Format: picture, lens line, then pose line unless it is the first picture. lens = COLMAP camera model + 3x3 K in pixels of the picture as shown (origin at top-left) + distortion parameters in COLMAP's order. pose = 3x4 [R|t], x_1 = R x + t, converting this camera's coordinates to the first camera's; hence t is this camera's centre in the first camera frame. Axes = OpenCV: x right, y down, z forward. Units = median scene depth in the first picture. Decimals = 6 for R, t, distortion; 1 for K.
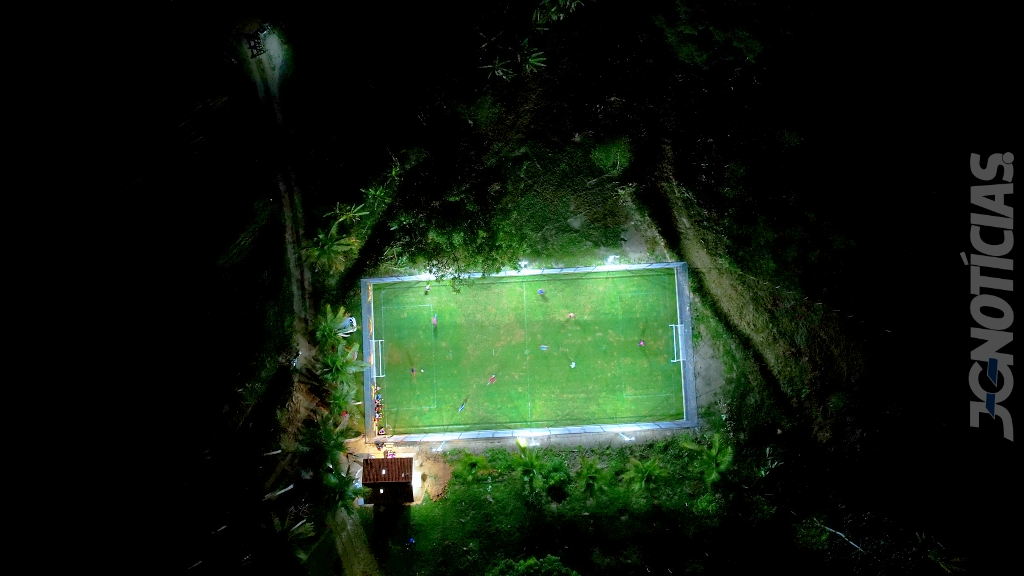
lens RADIAL K [[658.2, 0, 507.2], [0, 658.2, 288.0], [0, 0, 1]] dist [-0.067856, 0.046323]
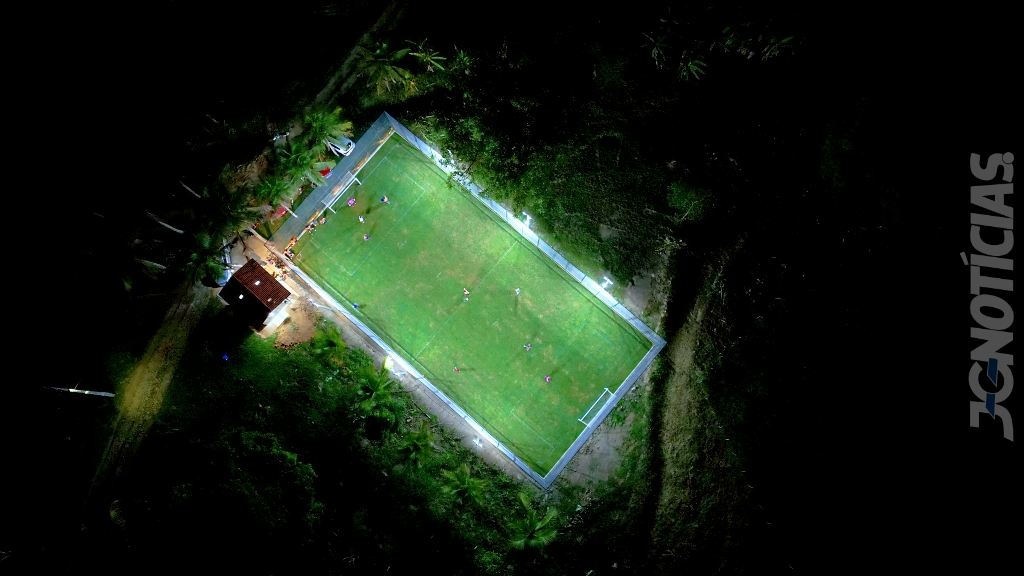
lens RADIAL K [[658.2, 0, 507.2], [0, 658.2, 288.0], [0, 0, 1]] dist [-0.067856, 0.046323]
pose [[0.730402, 0.678094, -0.081862, 0.134010], [-0.680569, 0.732676, -0.003248, 0.050775], [0.057776, 0.058085, 0.996638, 0.112658]]
